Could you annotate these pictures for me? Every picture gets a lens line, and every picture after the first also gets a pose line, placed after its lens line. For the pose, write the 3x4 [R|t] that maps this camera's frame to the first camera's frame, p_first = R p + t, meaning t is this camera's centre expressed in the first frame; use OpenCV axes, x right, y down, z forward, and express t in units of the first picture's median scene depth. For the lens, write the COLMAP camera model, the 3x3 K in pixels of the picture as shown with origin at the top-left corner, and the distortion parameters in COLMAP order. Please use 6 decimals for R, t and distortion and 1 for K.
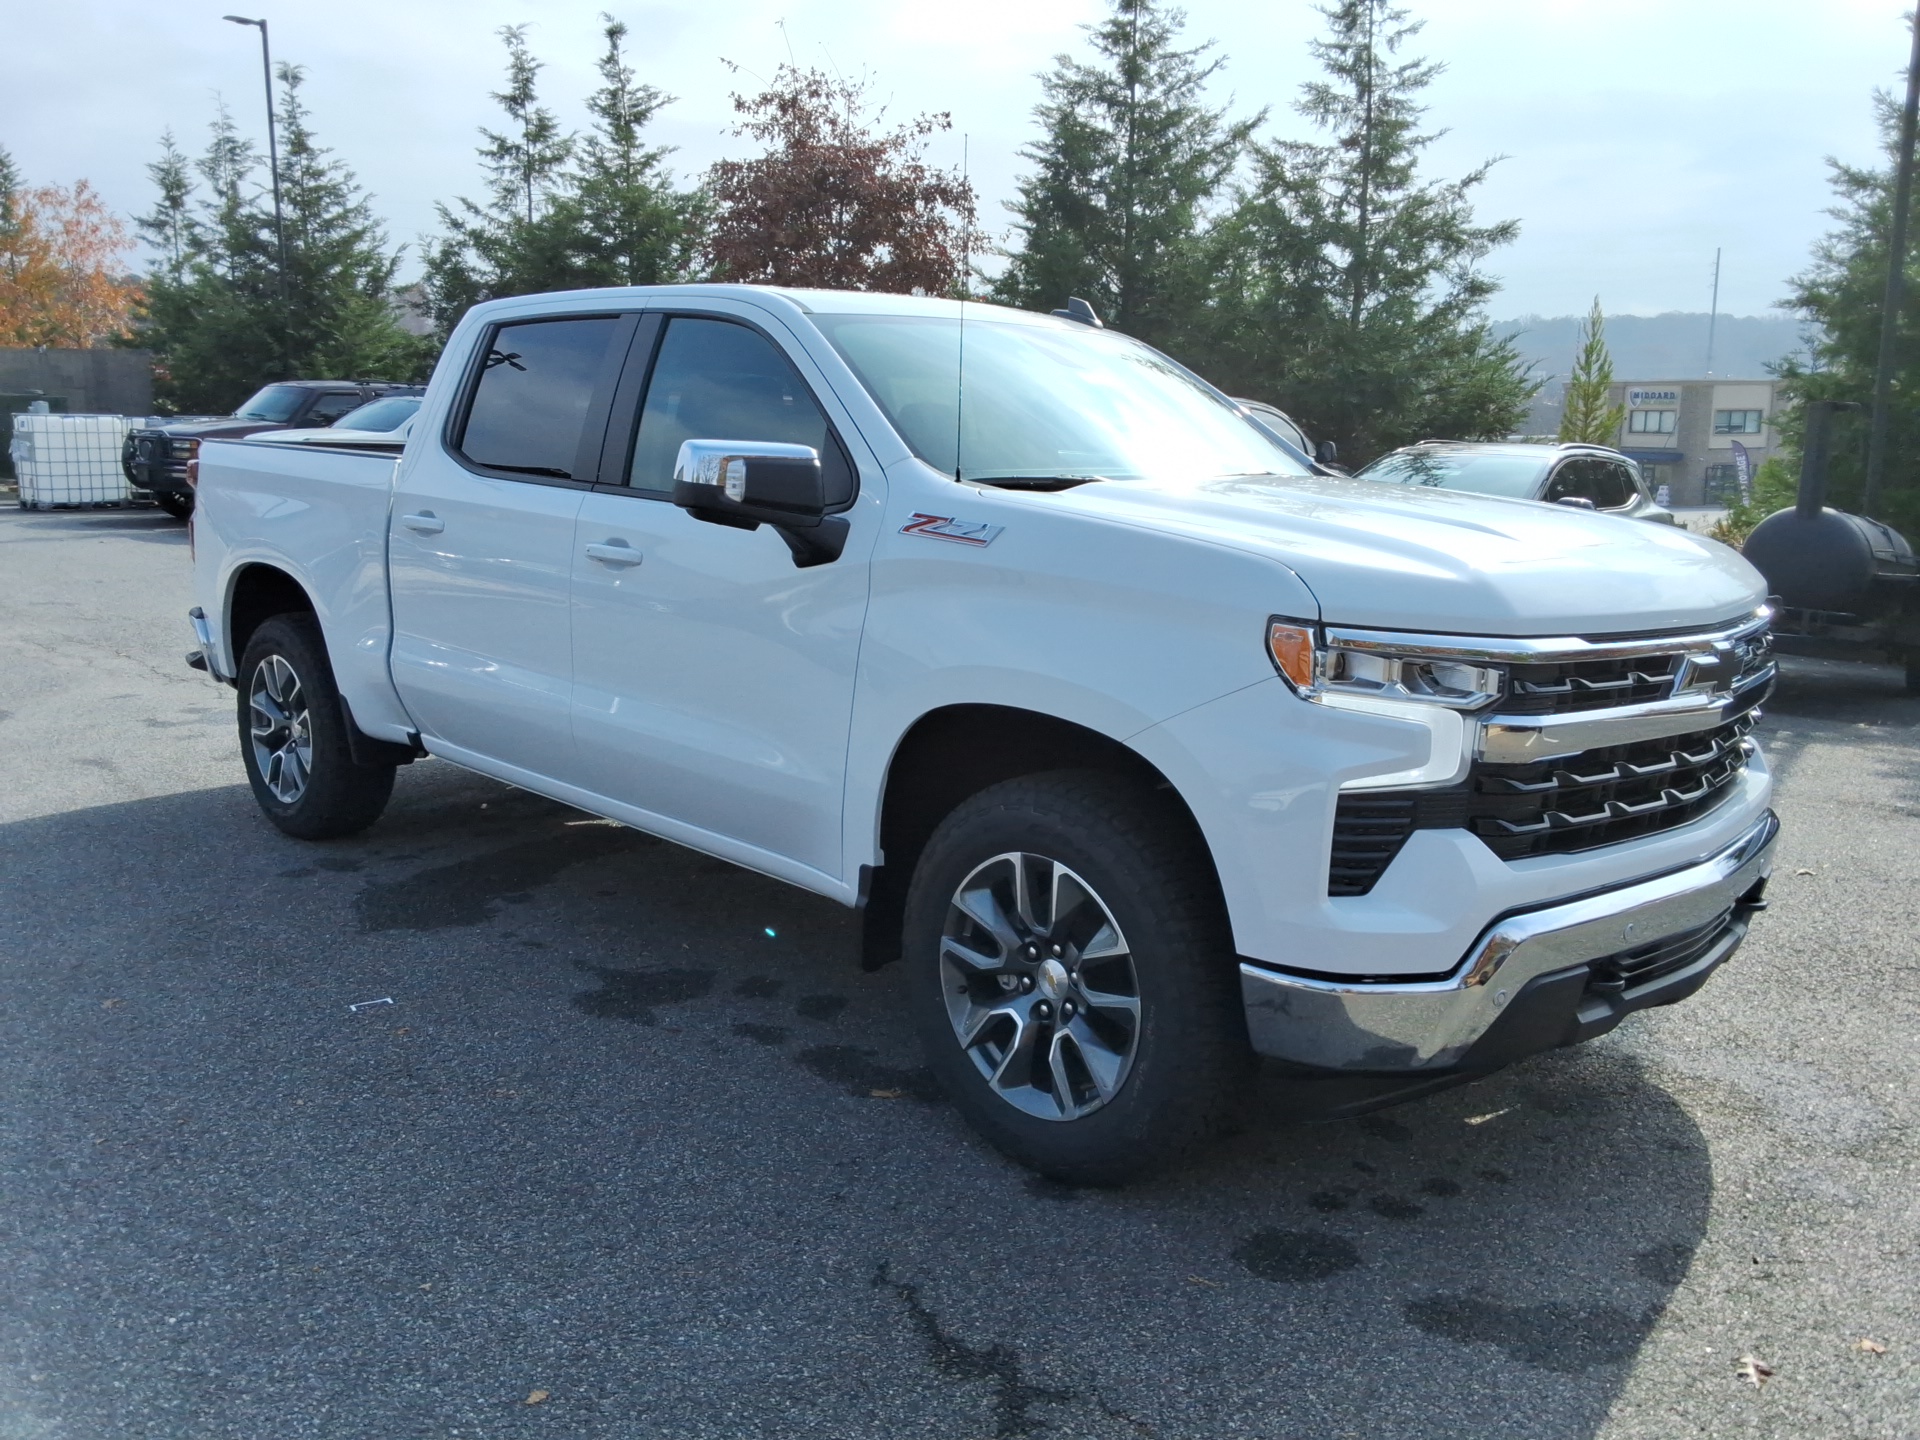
lens RADIAL K [[1547.0, 0, 971.2], [0, 1547.0, 712.9], [0, 0, 1]] dist [0.110658, -0.167150]
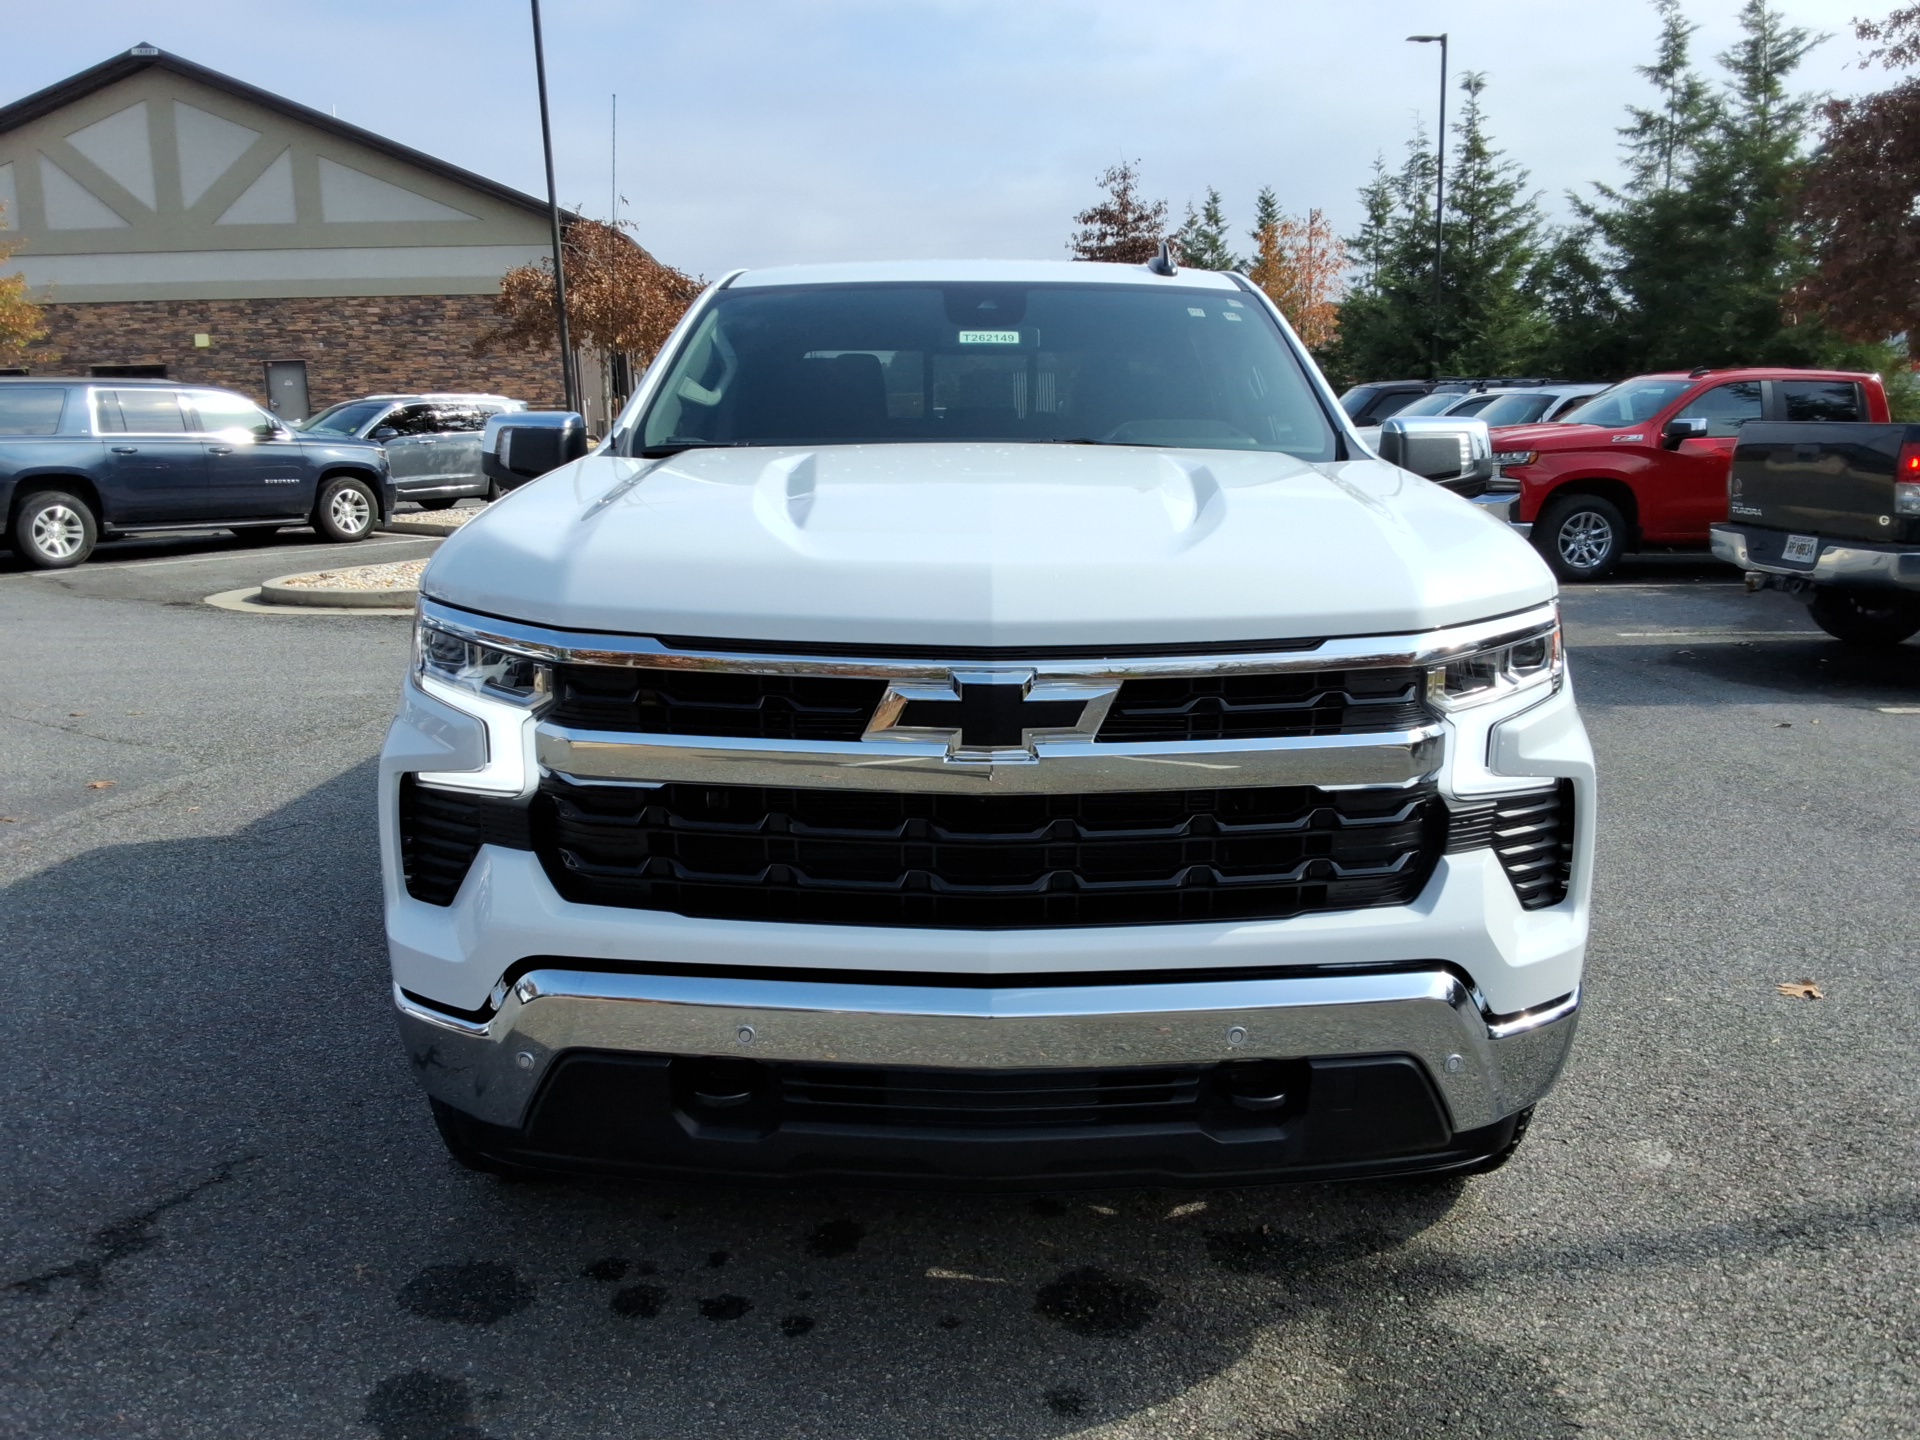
lens RADIAL K [[1547.0, 0, 978.2], [0, 1547.0, 715.1], [0, 0, 1]] dist [0.110658, -0.167150]
pose [[0.702702, 0.112523, -0.702530, 0.123307], [-0.111802, 0.992611, 0.047156, -0.007519], [0.702646, 0.045407, 0.710090, 0.066220]]
